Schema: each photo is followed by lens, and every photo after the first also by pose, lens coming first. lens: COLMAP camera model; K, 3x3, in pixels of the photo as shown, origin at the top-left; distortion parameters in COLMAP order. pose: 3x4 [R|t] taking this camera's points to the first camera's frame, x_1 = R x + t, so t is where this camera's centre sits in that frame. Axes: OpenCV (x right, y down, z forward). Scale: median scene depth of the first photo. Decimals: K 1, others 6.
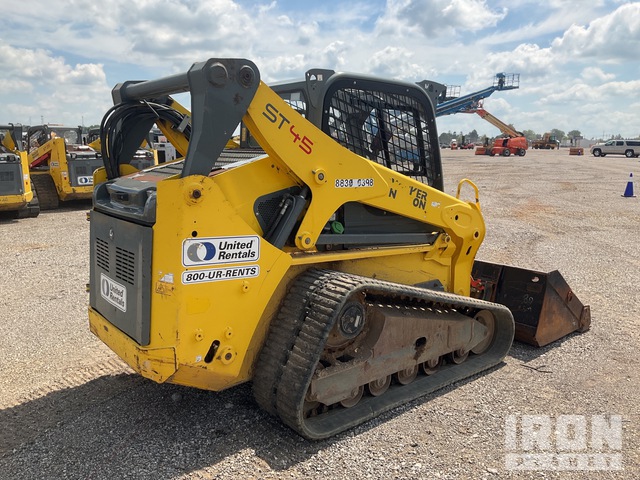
lens RADIAL K [[534.3, 0, 301.8], [0, 534.3, 238.9], [0, 0, 1]] dist [0.008481, -0.000361]
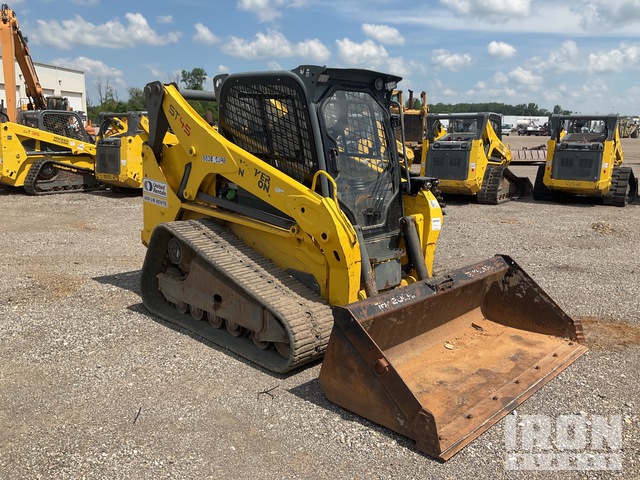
lens RADIAL K [[534.3, 0, 301.8], [0, 534.3, 238.9], [0, 0, 1]] dist [0.008481, -0.000361]
pose [[0.125907, 0.200301, -0.971611, 1.359167], [-0.181451, 0.967532, 0.175947, -0.174539], [0.975307, 0.154147, 0.158164, 0.966357]]
